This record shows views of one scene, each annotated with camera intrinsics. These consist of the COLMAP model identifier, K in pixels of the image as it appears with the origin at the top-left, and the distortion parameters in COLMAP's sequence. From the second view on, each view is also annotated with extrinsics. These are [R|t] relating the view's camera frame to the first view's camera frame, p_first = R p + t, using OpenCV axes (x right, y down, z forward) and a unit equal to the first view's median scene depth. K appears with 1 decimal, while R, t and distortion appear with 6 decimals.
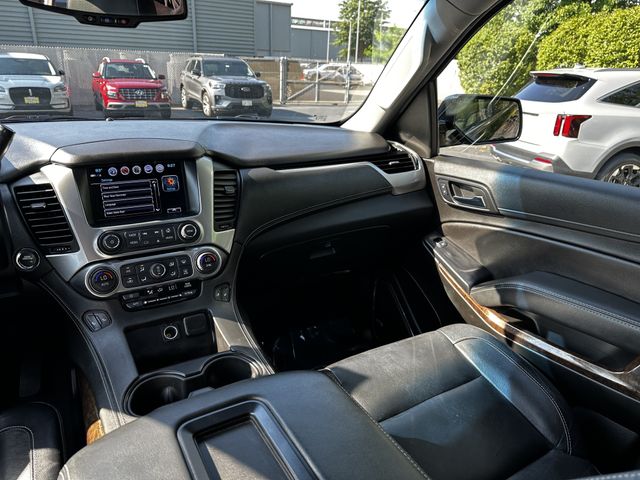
lens RADIAL K [[448.2, 0, 320.0], [0, 448.2, 240.0], [0, 0, 1]] dist [0.070496, -0.081114]
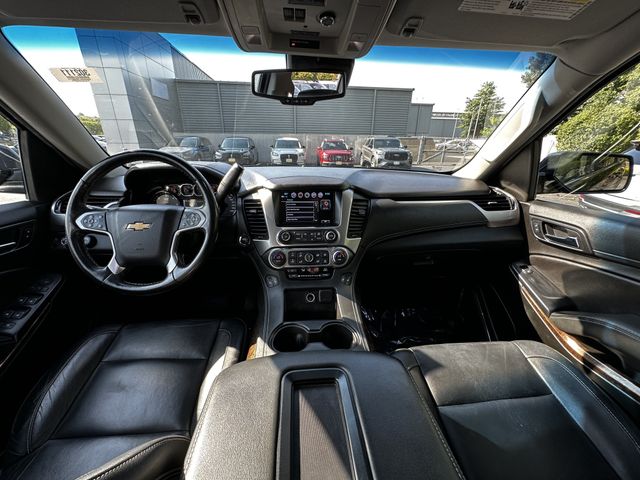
lens RADIAL K [[254.4, 0, 320.0], [0, 254.4, 240.0], [0, 0, 1]] dist [-0.002976, -0.000322]
pose [[0.905918, 0.135778, -0.401094, 0.024861], [-0.136277, 0.990291, 0.027435, -0.019822], [0.400924, 0.029806, 0.915626, 0.144357]]
